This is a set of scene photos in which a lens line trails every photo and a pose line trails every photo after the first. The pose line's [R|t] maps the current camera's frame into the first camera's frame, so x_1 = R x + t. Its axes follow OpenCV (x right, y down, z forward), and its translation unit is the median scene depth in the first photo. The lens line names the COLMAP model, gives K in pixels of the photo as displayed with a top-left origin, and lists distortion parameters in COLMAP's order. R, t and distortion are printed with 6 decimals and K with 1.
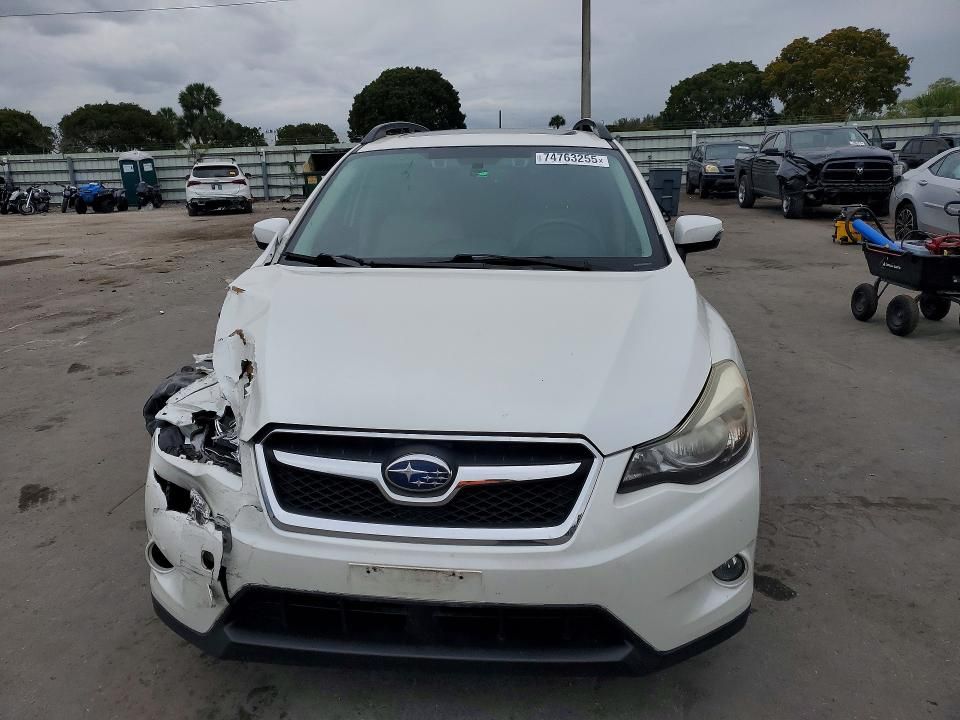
lens RADIAL K [[729.5, 0, 480.0], [0, 729.5, 360.0], [0, 0, 1]] dist [0.007247, 0.009576]
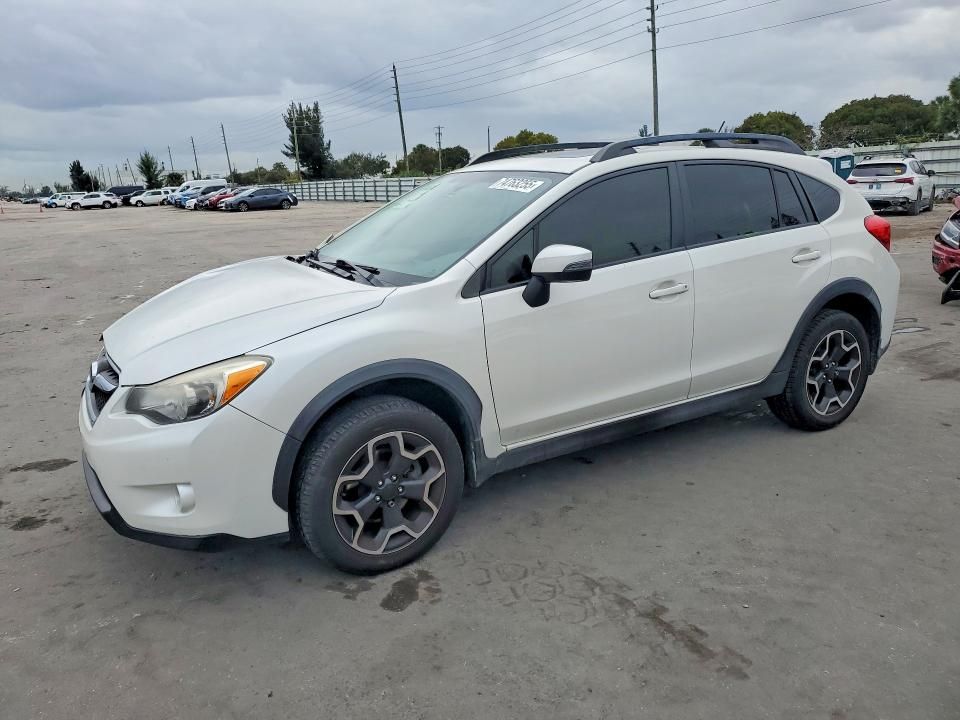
lens RADIAL K [[751.8, 0, 480.0], [0, 751.8, 360.0], [0, 0, 1]] dist [0.004776, -0.000320]
pose [[0.588793, 0.186310, -0.786518, 0.132458], [-0.186617, 0.978116, 0.091992, -0.015321], [0.786445, 0.092613, 0.610677, 0.042289]]
